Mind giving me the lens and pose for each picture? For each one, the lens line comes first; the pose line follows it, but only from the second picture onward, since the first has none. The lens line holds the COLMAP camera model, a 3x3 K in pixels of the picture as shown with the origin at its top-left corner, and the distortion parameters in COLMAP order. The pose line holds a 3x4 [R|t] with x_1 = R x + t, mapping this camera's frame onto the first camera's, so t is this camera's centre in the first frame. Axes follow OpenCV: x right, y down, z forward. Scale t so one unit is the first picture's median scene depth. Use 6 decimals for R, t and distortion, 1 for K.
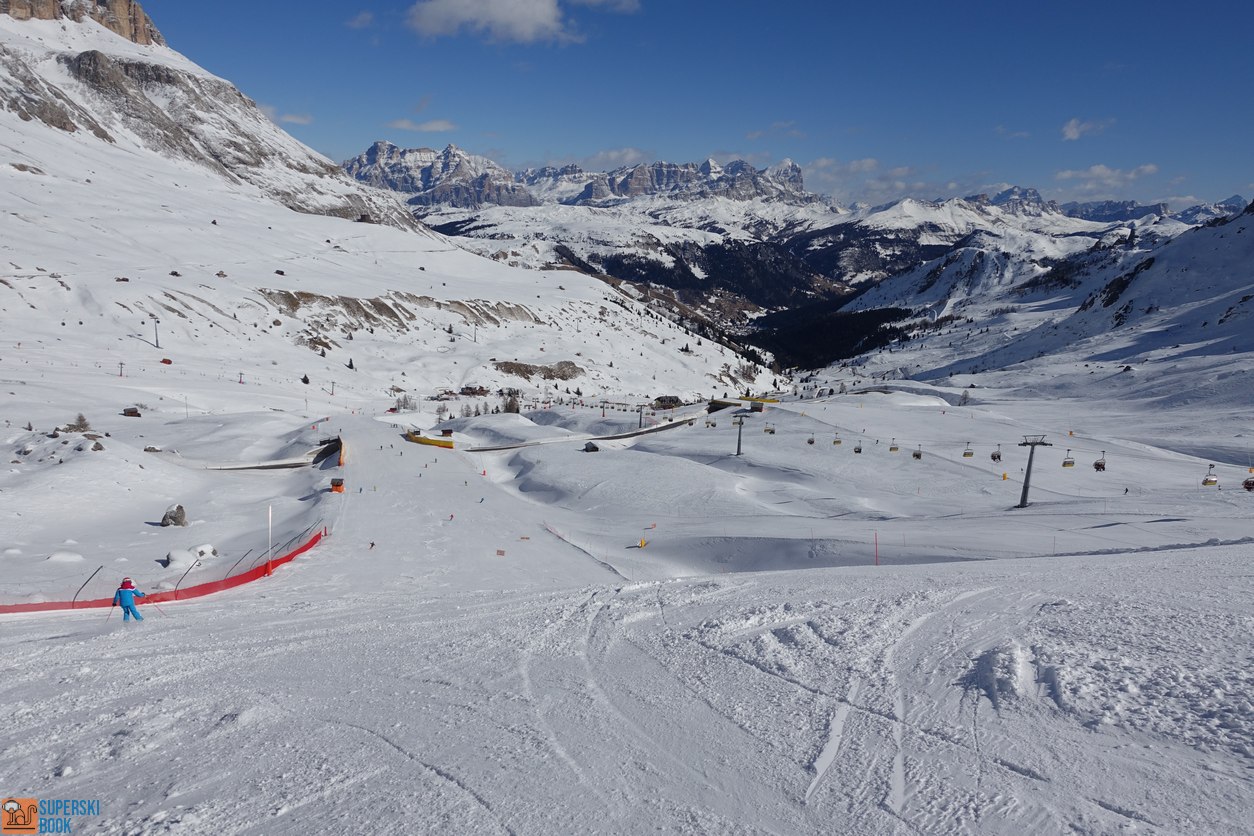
lens RADIAL K [[863.0, 0, 631.3], [0, 863.0, 420.1], [0, 0, 1]] dist [0.000519, -0.000888]
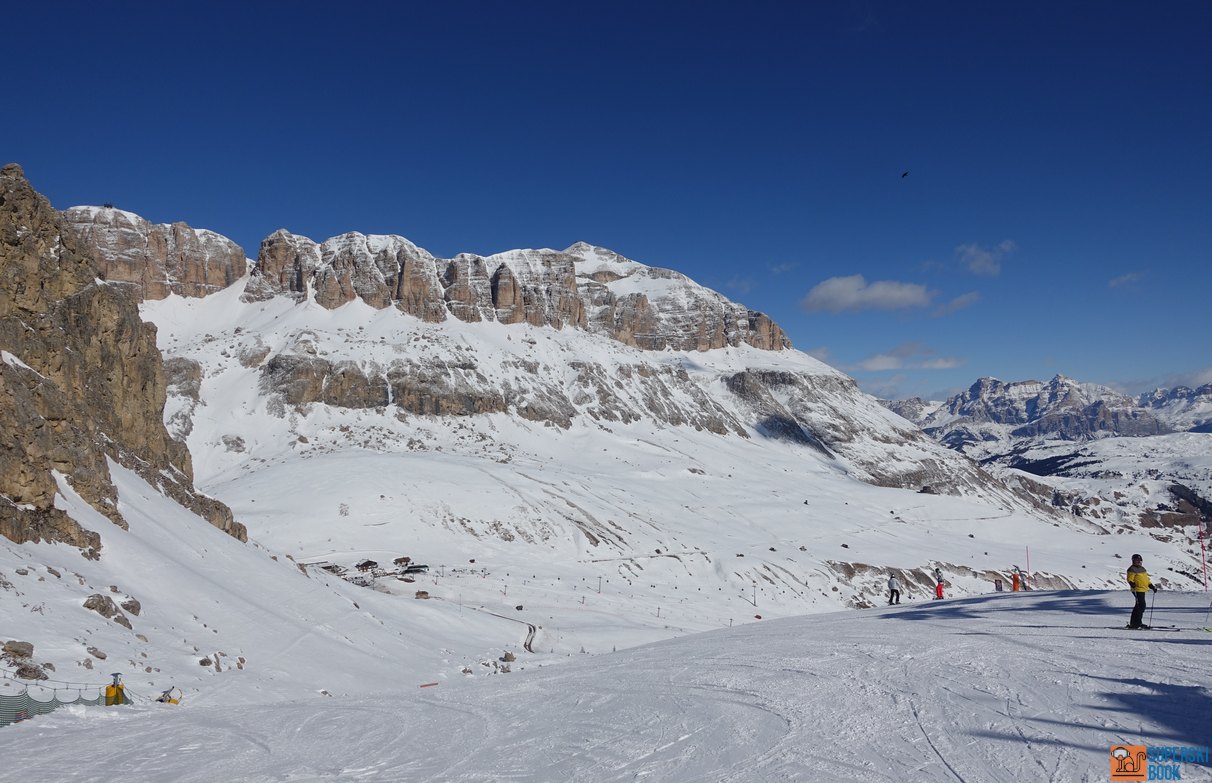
lens RADIAL K [[846.8, 0, 605.4], [0, 846.8, 389.3], [0, 0, 1]] dist [-0.003898, 0.003296]
pose [[0.760936, -0.073400, -0.644661, 0.096211], [-0.116115, 0.962135, -0.246606, -0.019652], [0.638352, 0.262506, 0.723600, -0.140296]]
